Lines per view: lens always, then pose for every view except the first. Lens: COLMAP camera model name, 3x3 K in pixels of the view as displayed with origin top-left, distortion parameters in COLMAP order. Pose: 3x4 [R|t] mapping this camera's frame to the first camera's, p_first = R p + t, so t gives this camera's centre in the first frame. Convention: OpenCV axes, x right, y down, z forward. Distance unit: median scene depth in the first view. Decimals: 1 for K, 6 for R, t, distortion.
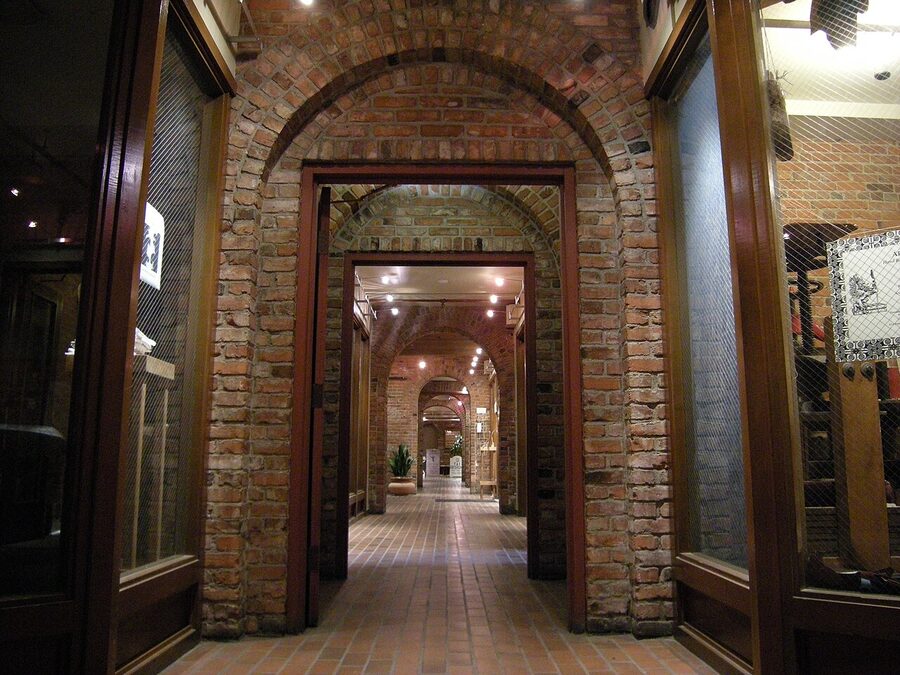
lens RADIAL K [[735.6, 0, 450.2], [0, 735.6, 336.1], [0, 0, 1]] dist [-0.106952, 0.013999]
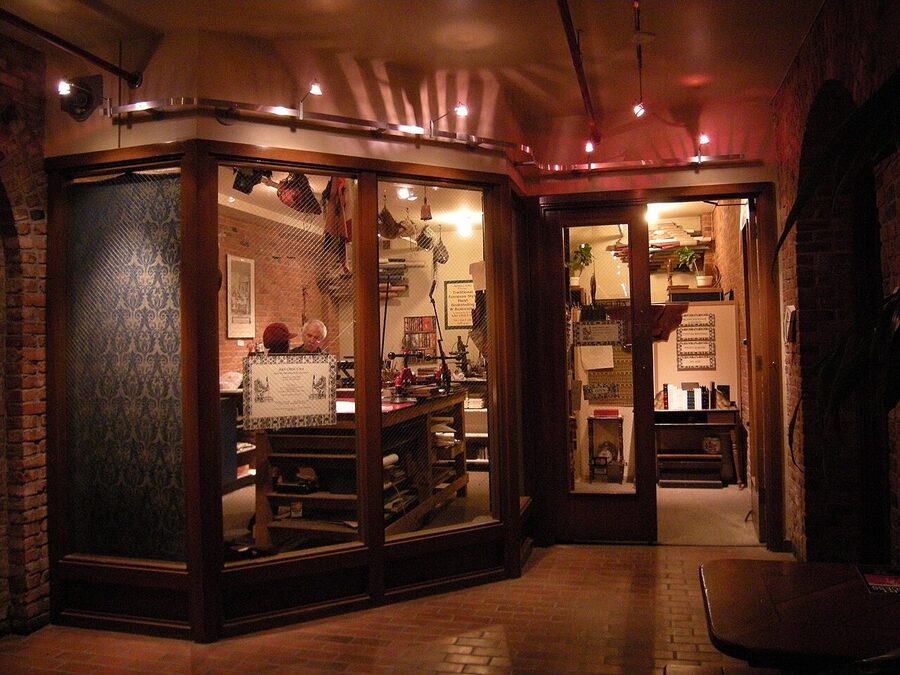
lens RADIAL K [[735.6, 0, 451.7], [0, 735.6, 337.8], [0, 0, 1]] dist [-0.106952, 0.013999]
pose [[0.259071, 0.000332, 0.965858, -0.669477], [-0.131828, 0.990654, 0.035020, -0.204510], [-0.956819, -0.136400, 0.256693, 0.078483]]
